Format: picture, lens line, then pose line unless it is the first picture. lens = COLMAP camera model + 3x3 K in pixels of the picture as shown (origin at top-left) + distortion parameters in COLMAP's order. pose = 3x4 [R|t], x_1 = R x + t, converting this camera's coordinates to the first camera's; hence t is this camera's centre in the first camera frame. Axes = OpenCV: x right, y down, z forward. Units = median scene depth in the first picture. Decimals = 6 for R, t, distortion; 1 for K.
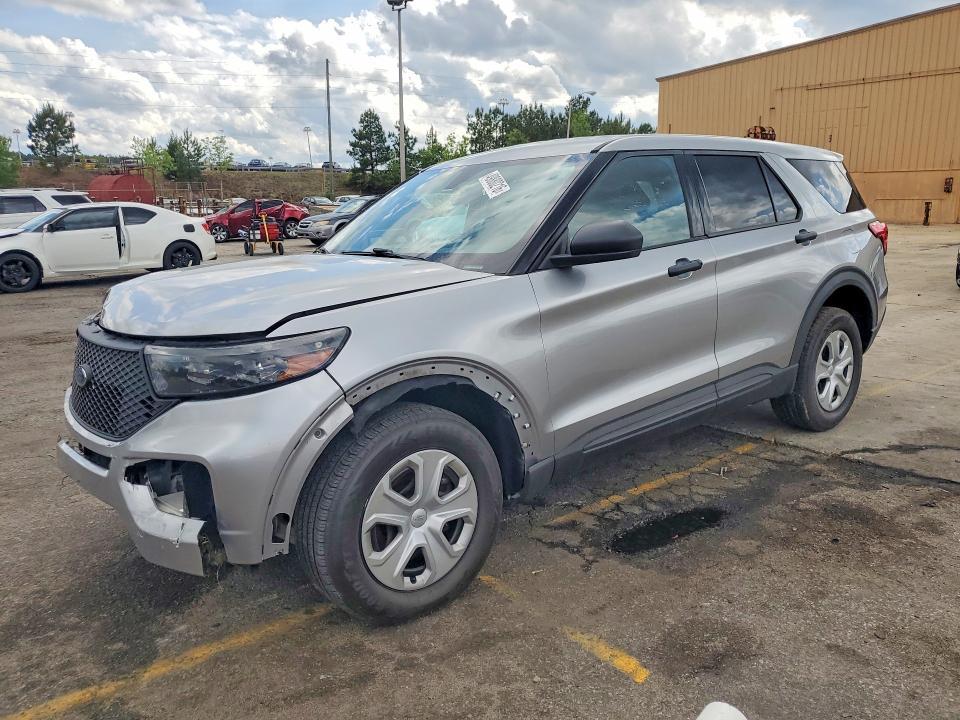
lens RADIAL K [[752.8, 0, 479.2], [0, 752.8, 364.7], [0, 0, 1]] dist [0.001045, 0.029056]
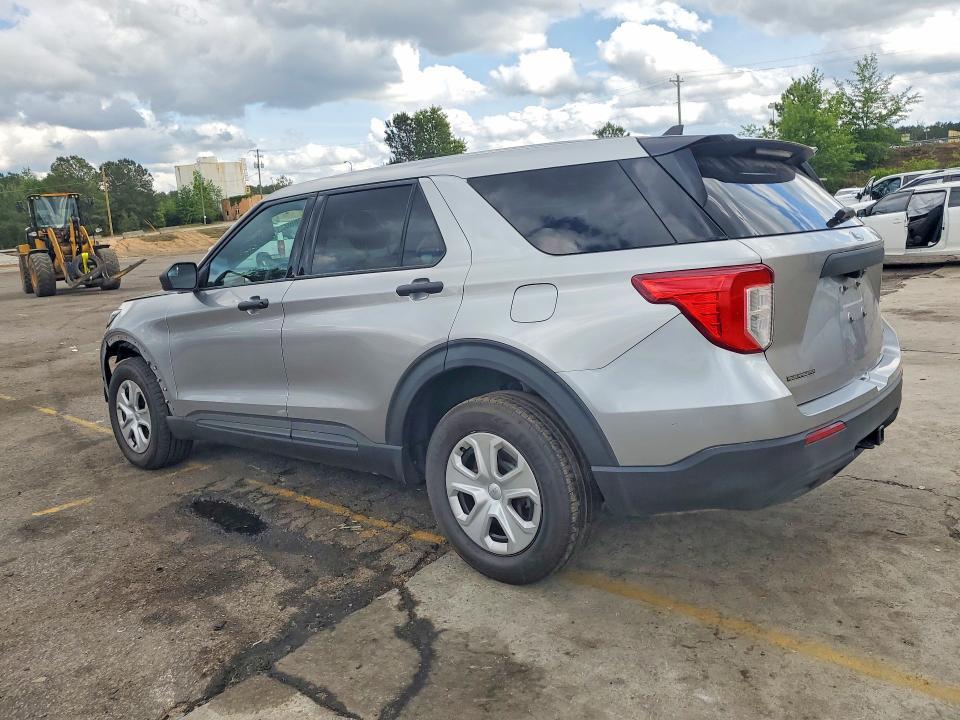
lens RADIAL K [[752.8, 0, 469.4], [0, 752.8, 350.3], [0, 0, 1]] dist [0.001045, 0.029056]
pose [[0.145214, 0.168419, -0.974961, 1.302984], [-0.138346, 0.979181, 0.148542, -0.249277], [0.979680, 0.113312, 0.165491, 1.037157]]
